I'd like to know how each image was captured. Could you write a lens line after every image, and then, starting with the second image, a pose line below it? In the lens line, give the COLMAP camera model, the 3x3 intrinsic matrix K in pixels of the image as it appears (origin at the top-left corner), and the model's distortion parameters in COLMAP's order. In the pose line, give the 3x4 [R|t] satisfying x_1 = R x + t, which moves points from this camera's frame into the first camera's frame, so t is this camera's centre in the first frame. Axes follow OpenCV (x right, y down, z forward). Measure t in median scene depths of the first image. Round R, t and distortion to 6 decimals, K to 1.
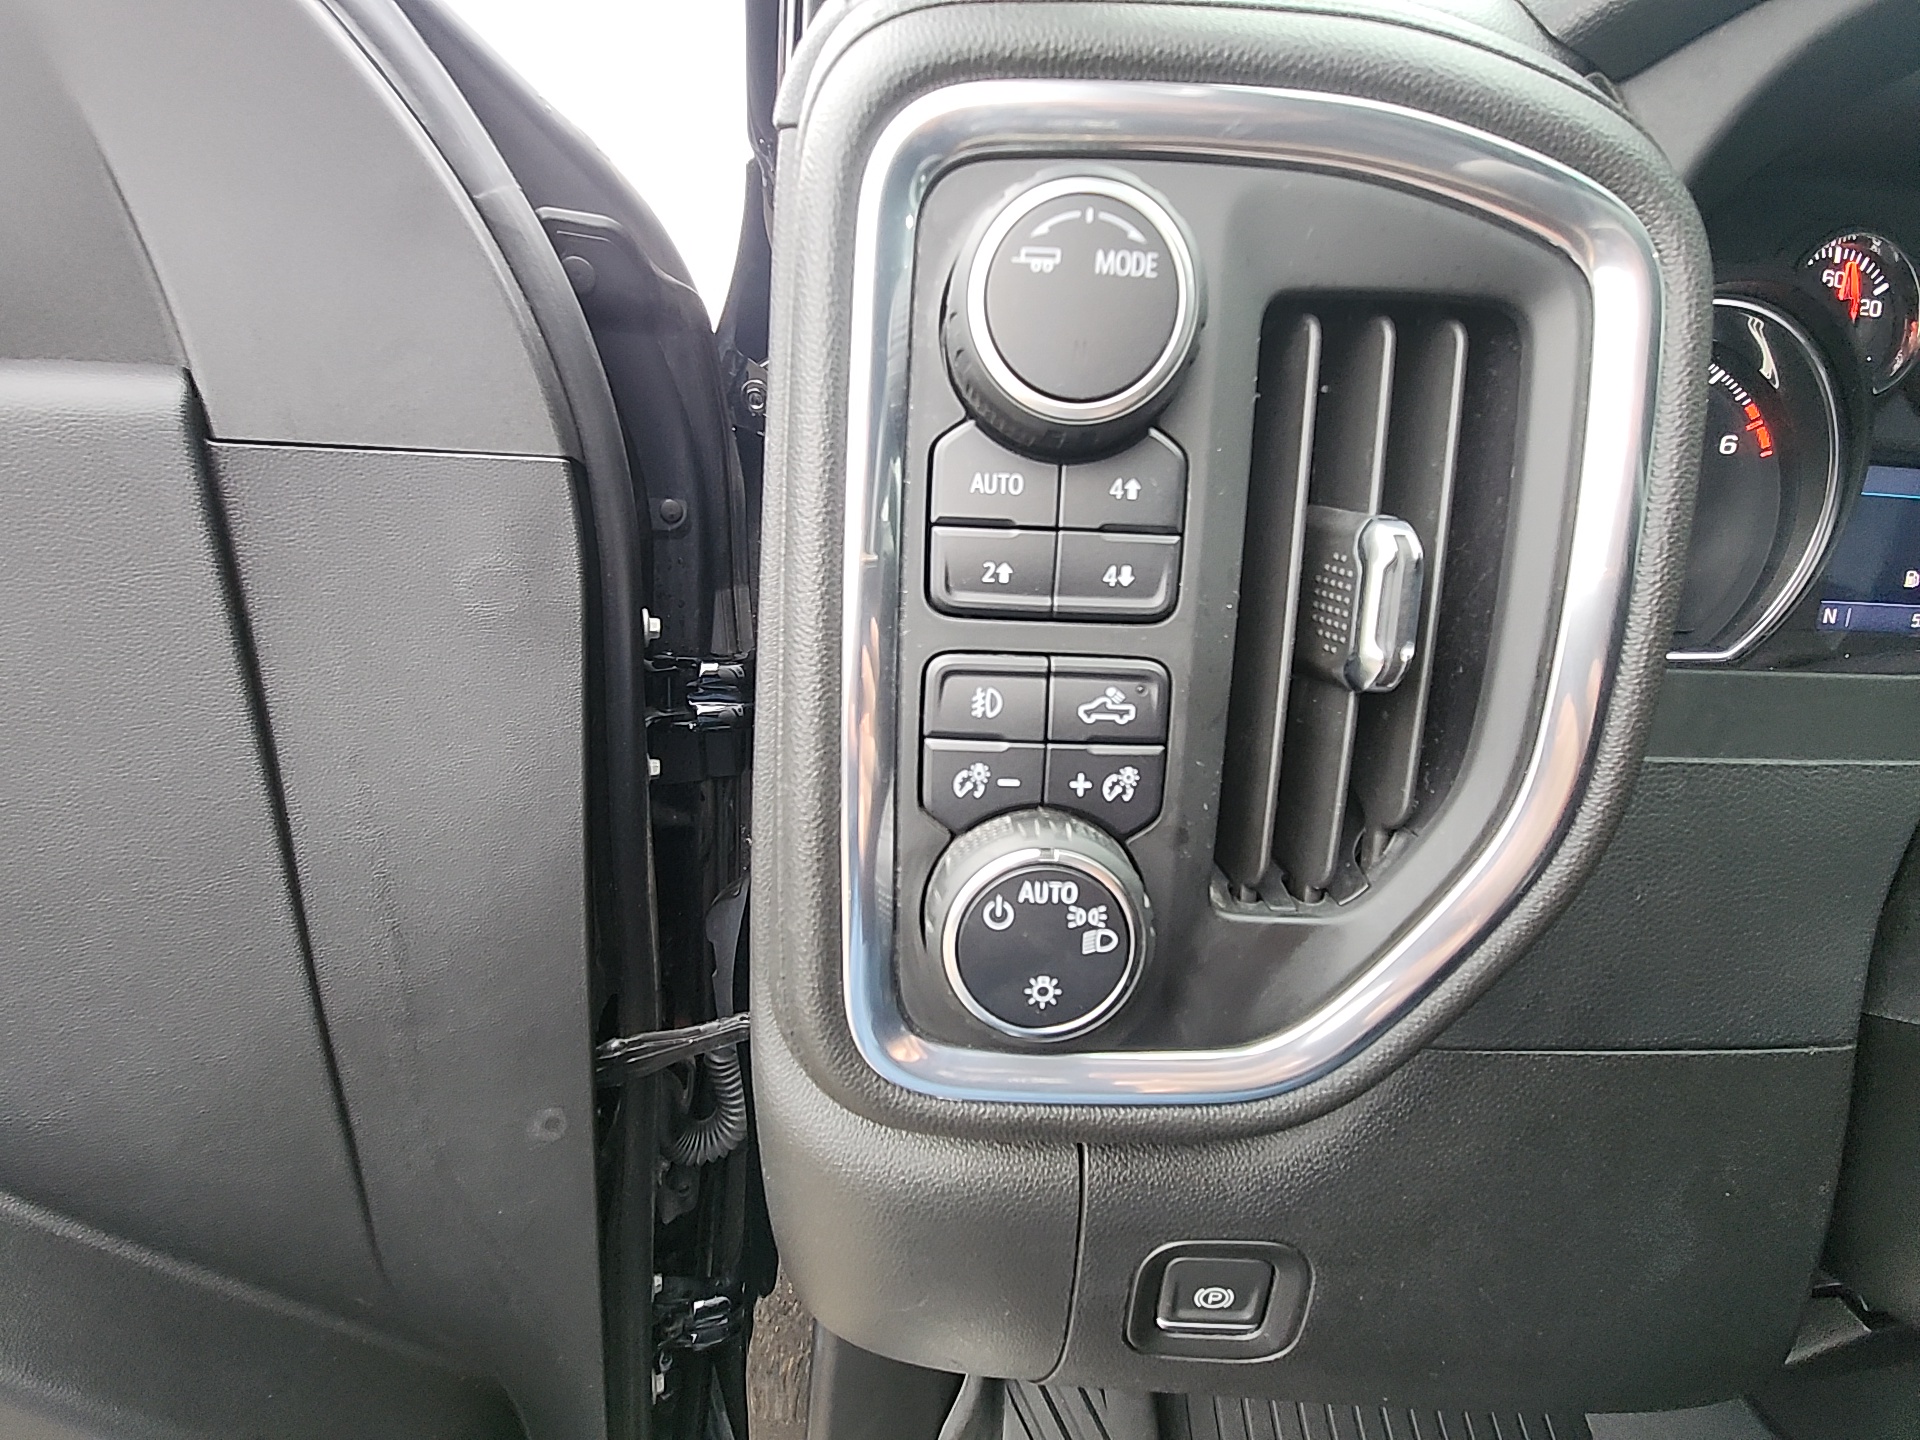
lens RADIAL K [[786.0, 0, 938.0], [0, 786.0, 697.4], [0, 0, 1]] dist [0.000896, -0.009475]
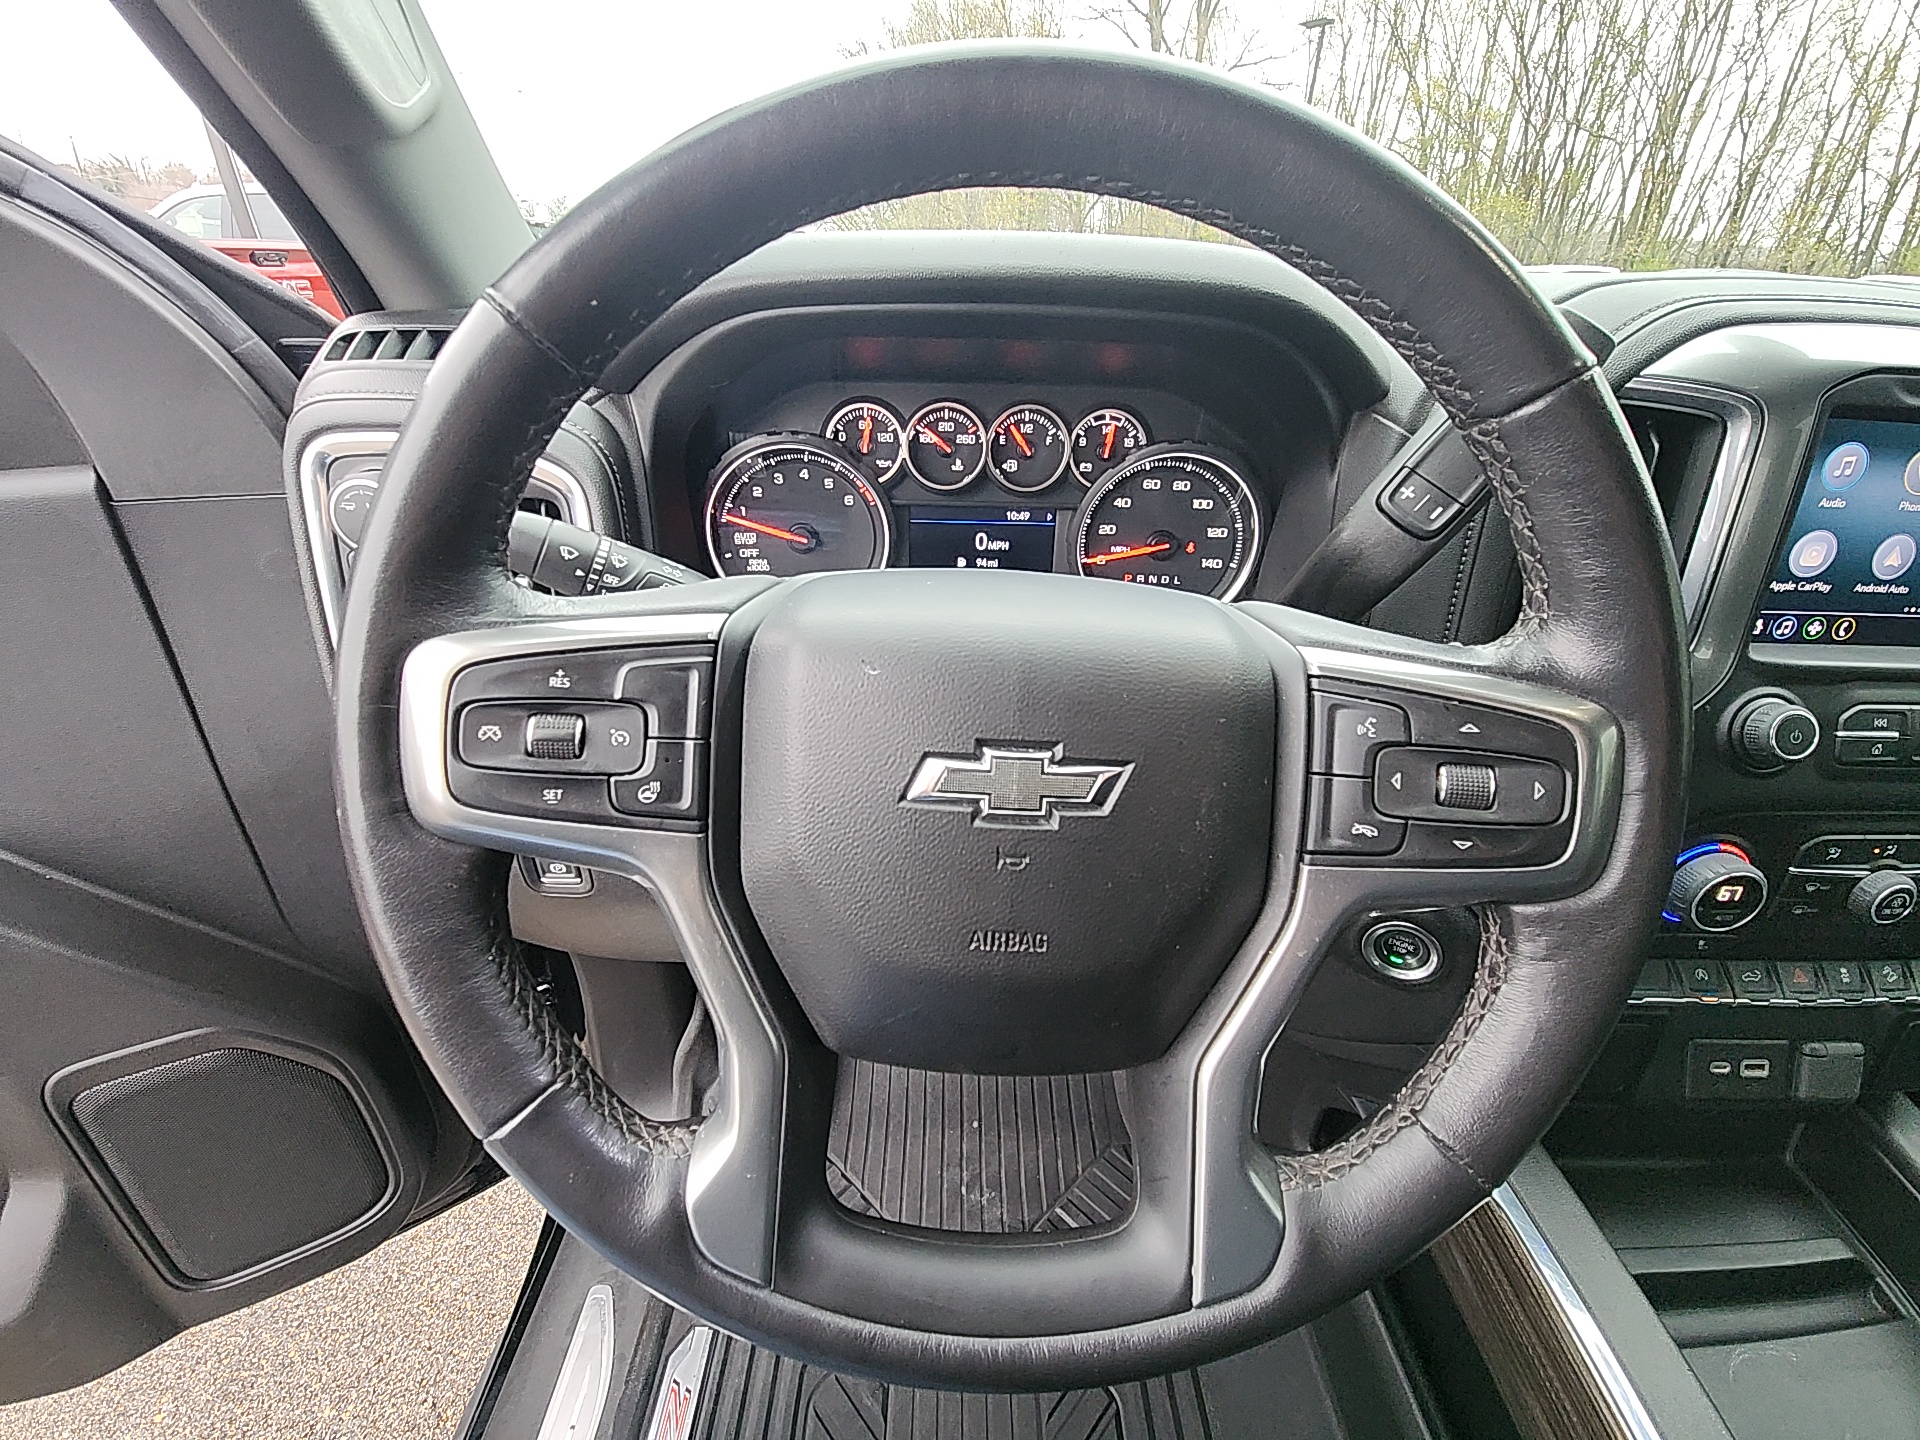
lens RADIAL K [[770.9, 0, 950.1], [0, 770.9, 701.0], [0, 0, 1]] dist [0.022126, -0.018225]
pose [[0.999837, -0.015598, 0.009078, 1.967459], [0.013858, 0.985776, 0.167495, -0.217534], [-0.011562, -0.167342, 0.985831, -1.748193]]
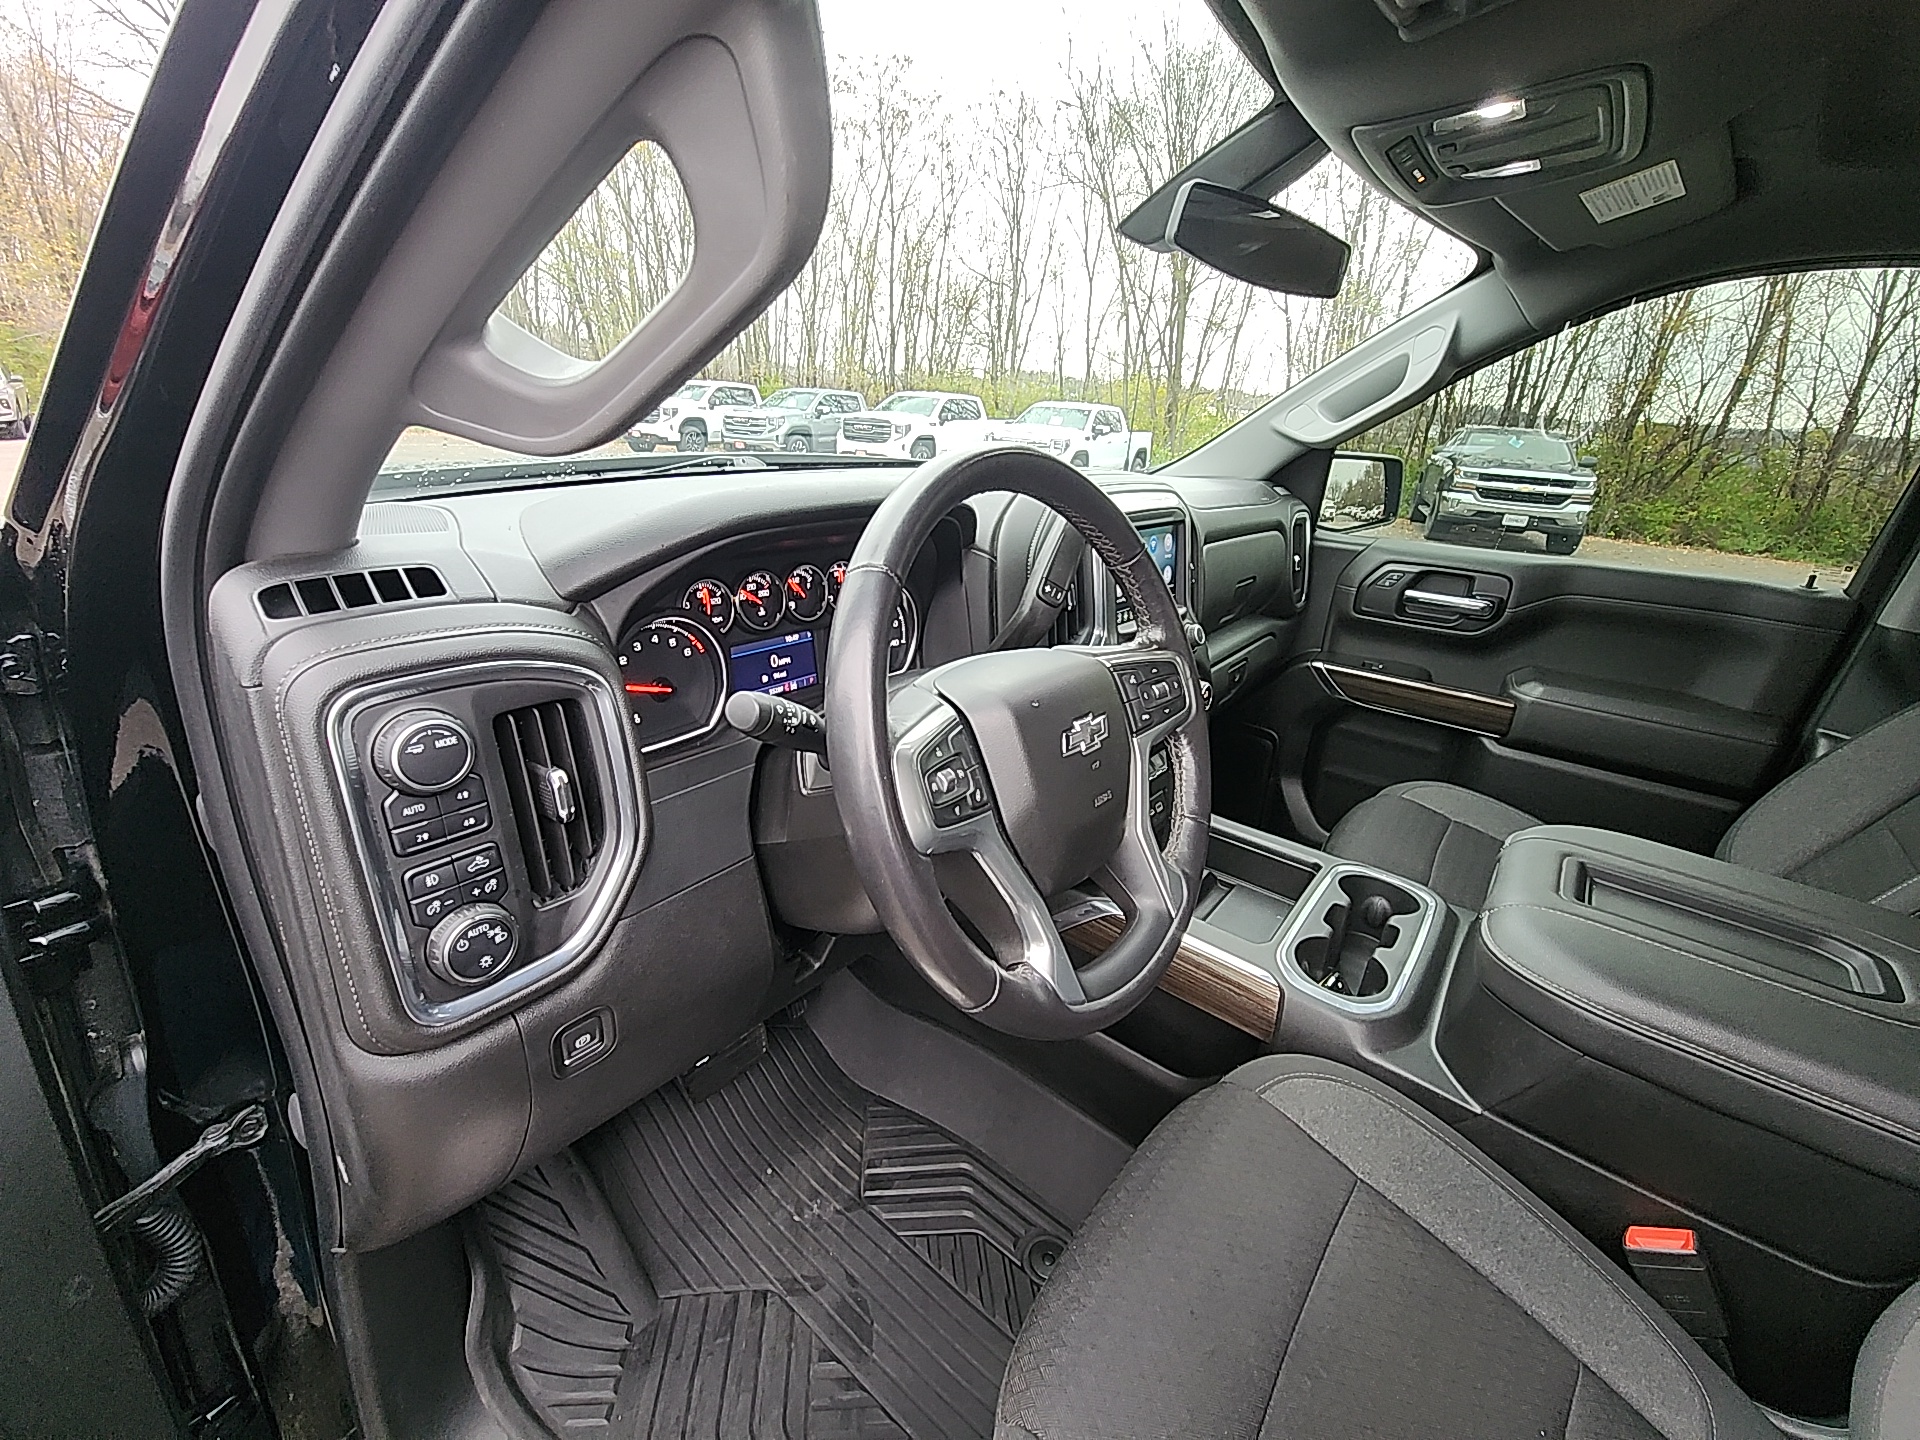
lens RADIAL K [[770.4, 0, 949.8], [0, 770.4, 702.8], [0, 0, 1]] dist [0.012109, -0.008101]
pose [[0.619566, -0.265594, 0.738646, -0.628479], [0.215430, 0.962418, 0.165356, -0.624997], [-0.754803, 0.056678, 0.653498, -2.122014]]
